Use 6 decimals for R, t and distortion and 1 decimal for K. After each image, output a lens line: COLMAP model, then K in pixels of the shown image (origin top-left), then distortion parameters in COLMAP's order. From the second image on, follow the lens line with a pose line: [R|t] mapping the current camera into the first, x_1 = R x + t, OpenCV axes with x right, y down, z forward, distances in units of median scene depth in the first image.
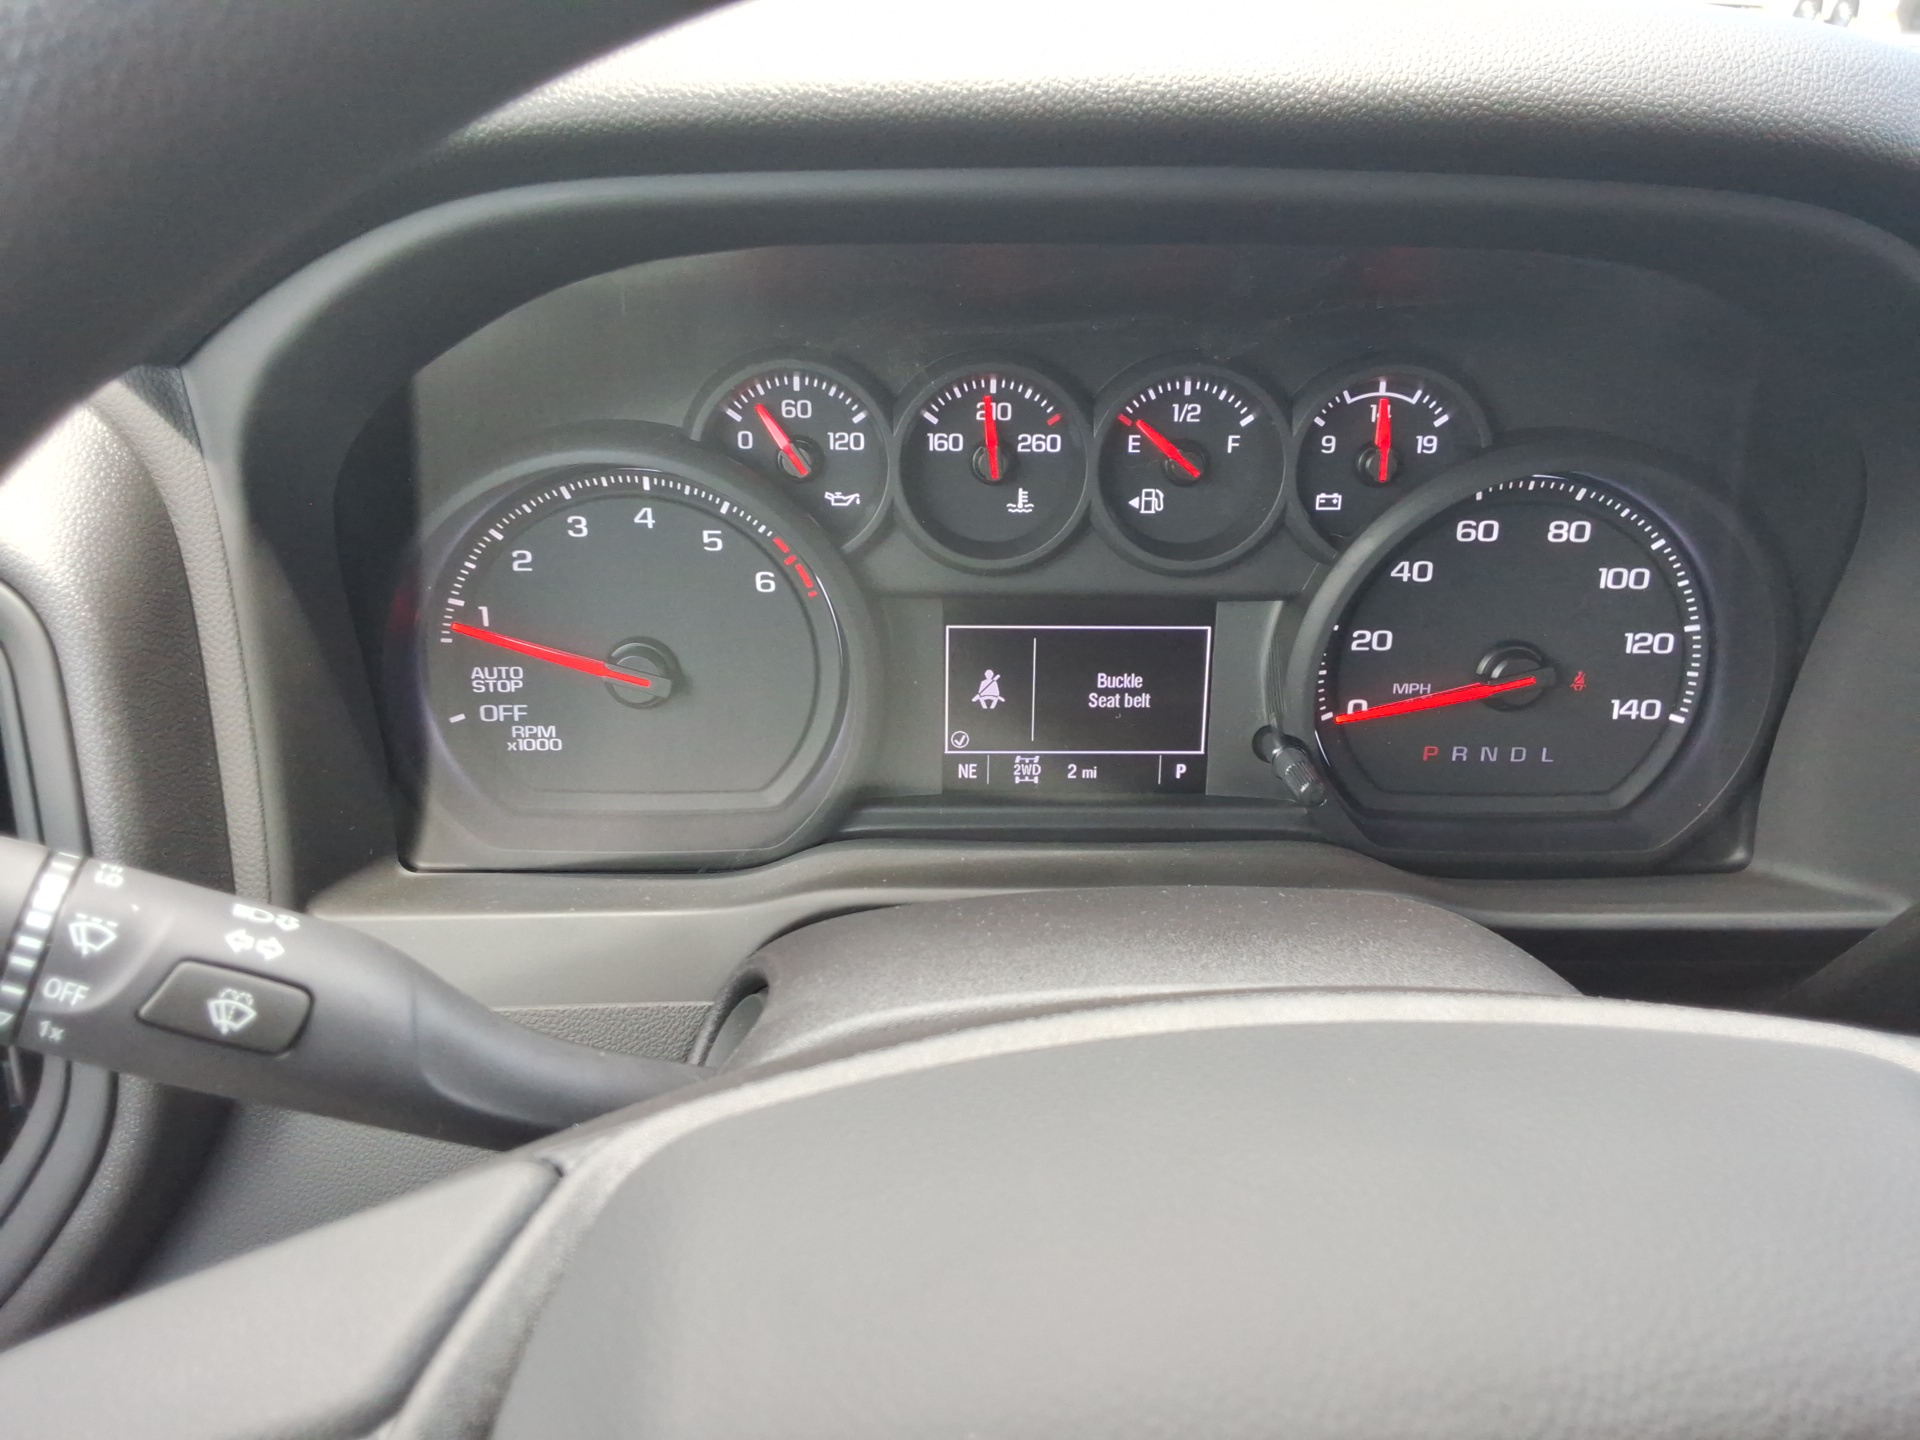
lens RADIAL K [[1543.4, 0, 957.0], [0, 1543.4, 717.2], [0, 0, 1]] dist [0.106210, -0.168343]
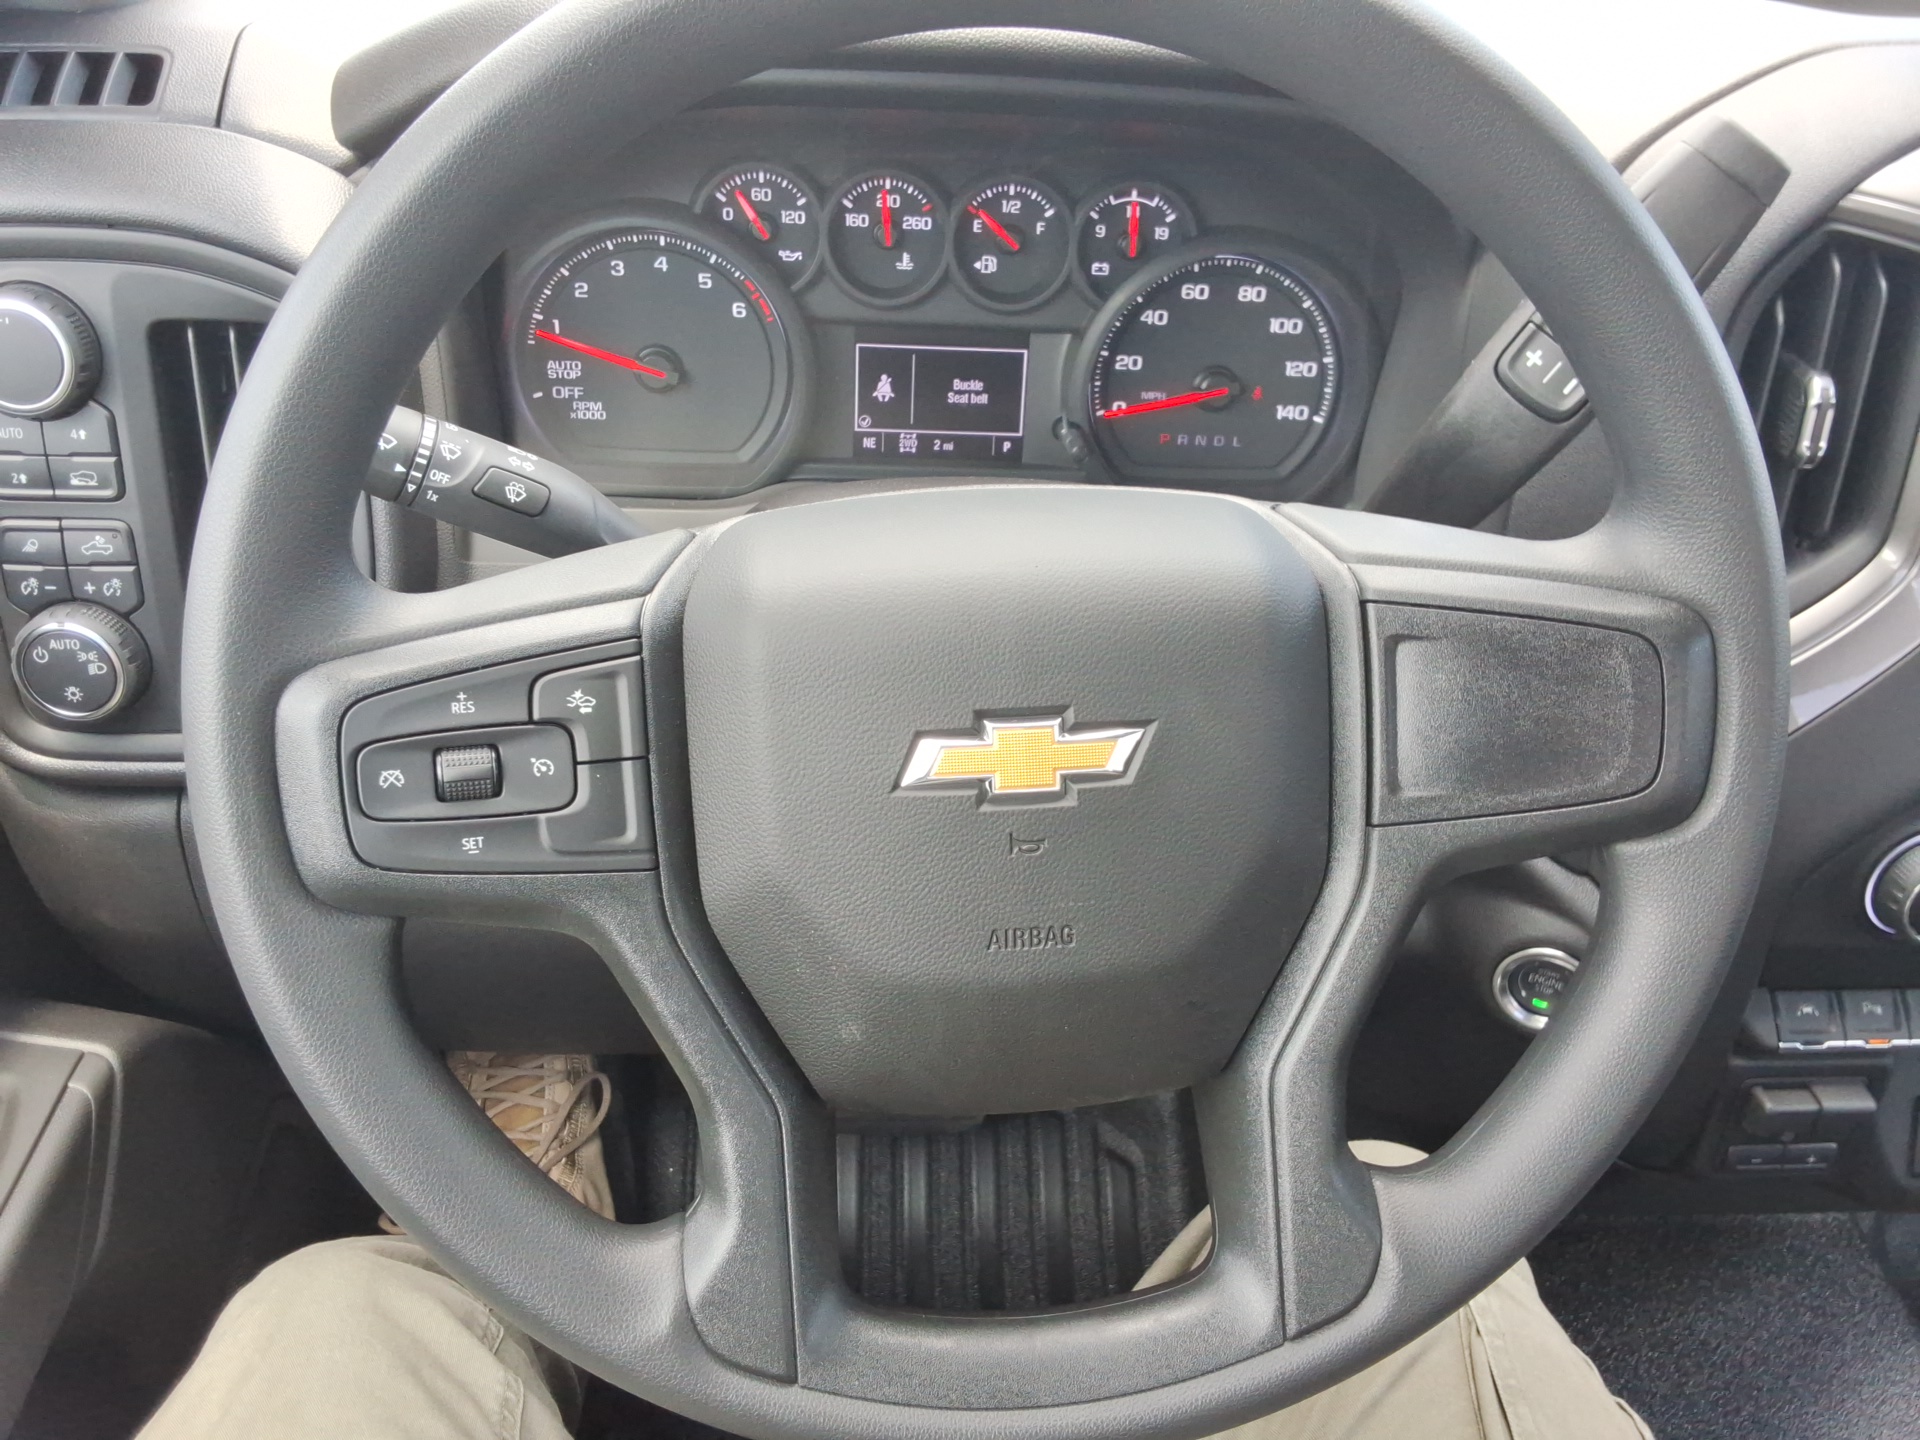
lens RADIAL K [[1545.7, 0, 972.6], [0, 1545.7, 728.3], [0, 0, 1]] dist [0.083559, -0.026571]
pose [[0.997501, 0.011841, 0.069651, 0.005207], [-0.021659, 0.989638, 0.141940, 0.099892], [-0.067249, -0.143094, 0.987422, -0.611310]]
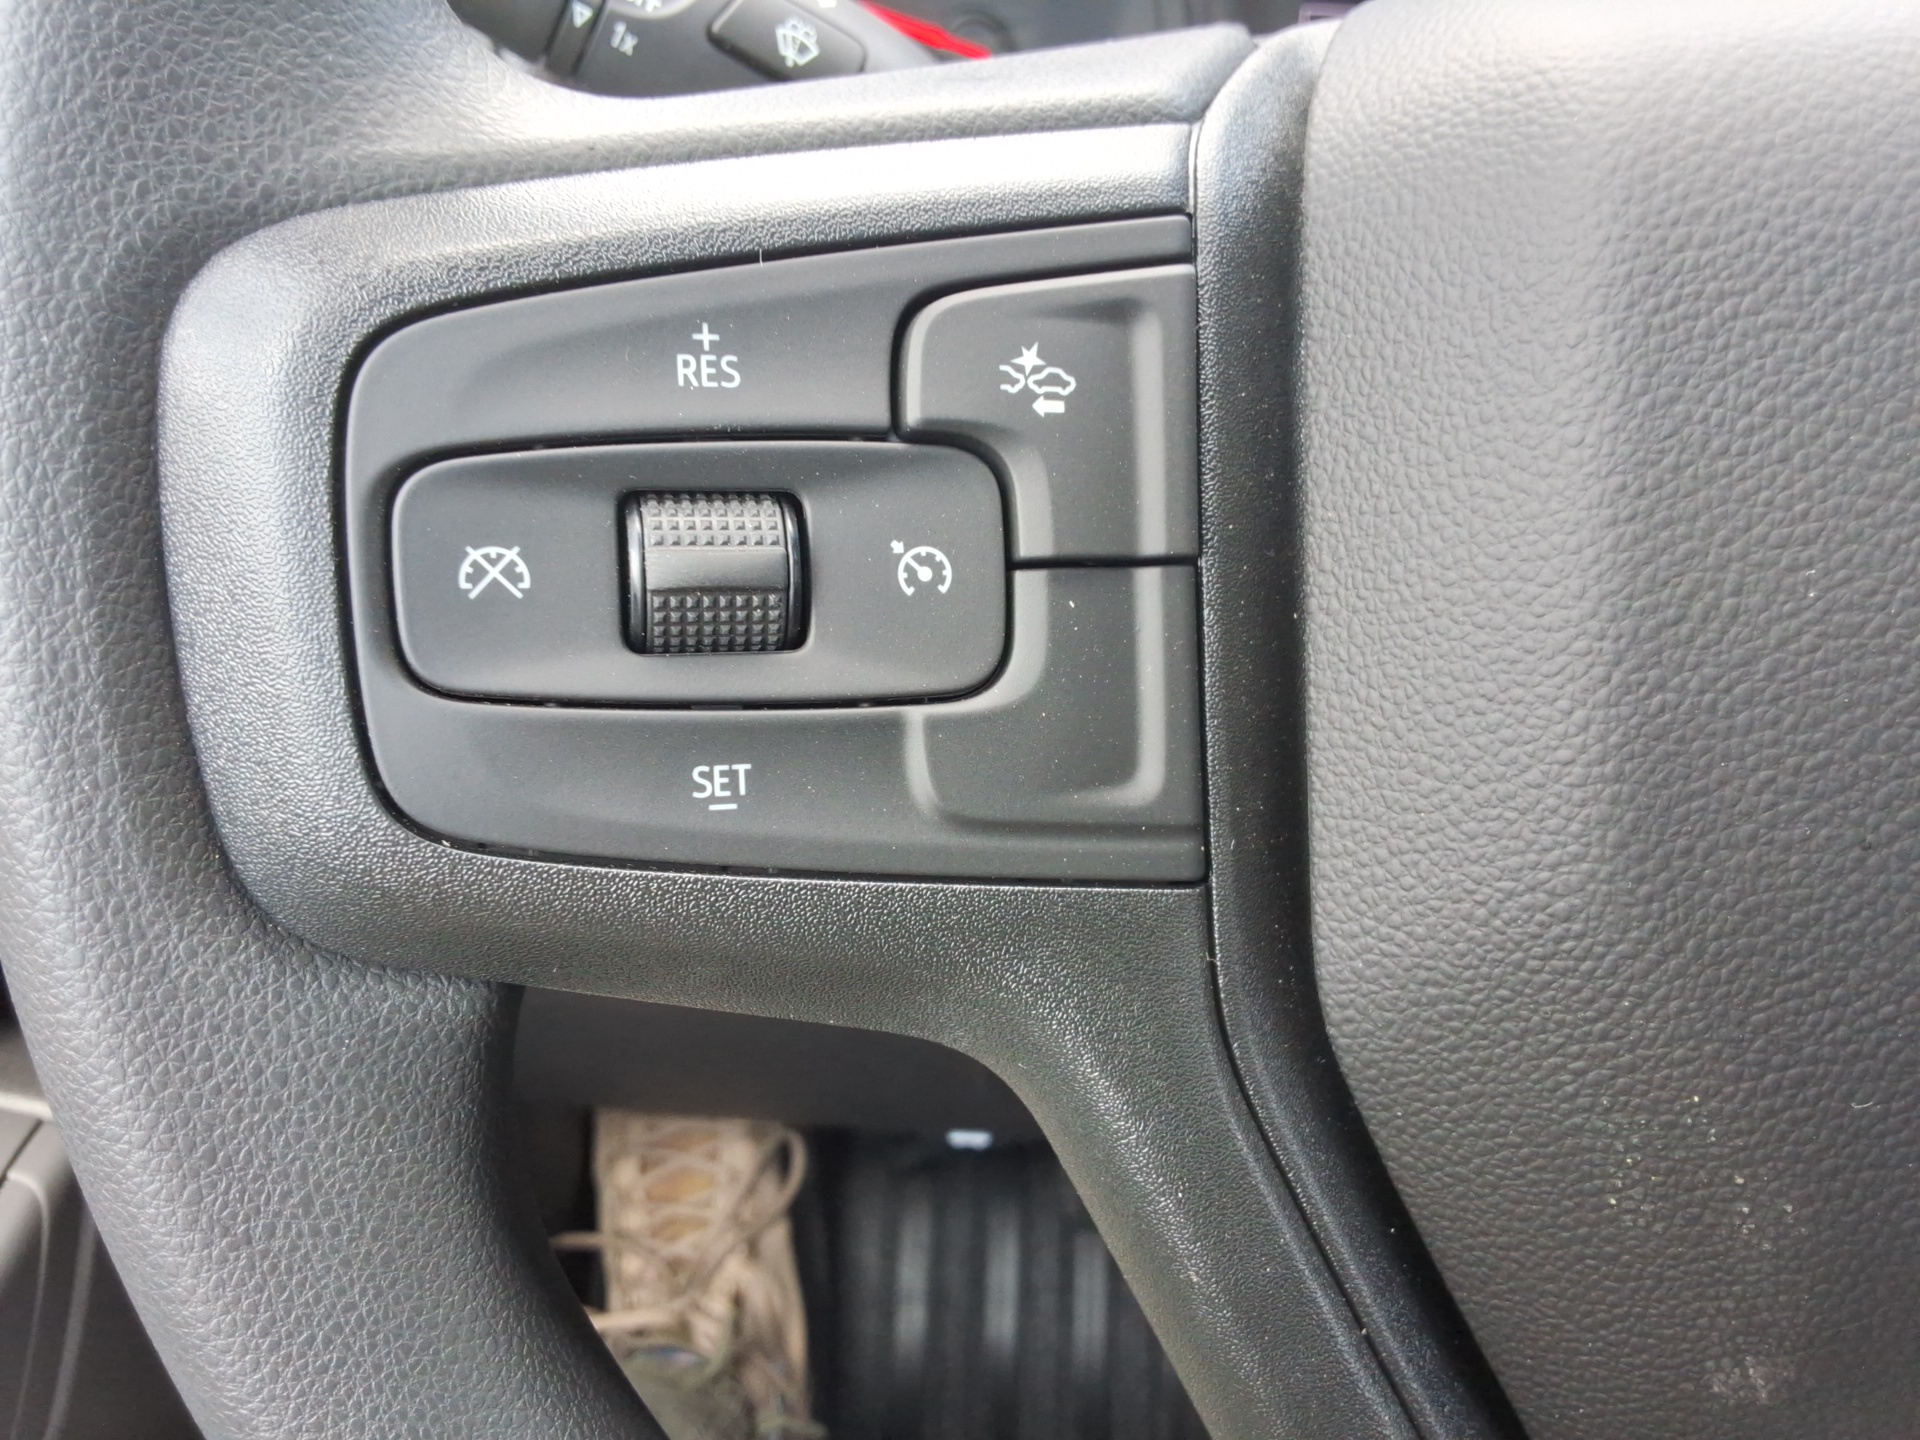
lens RADIAL K [[1543.4, 0, 959.1], [0, 1543.4, 714.0], [0, 0, 1]] dist [0.106210, -0.168343]
pose [[0.998381, 0.048723, -0.029334, -0.164232], [-0.044322, 0.989784, 0.135511, 0.243609], [0.035637, -0.133991, 0.990342, -0.008685]]
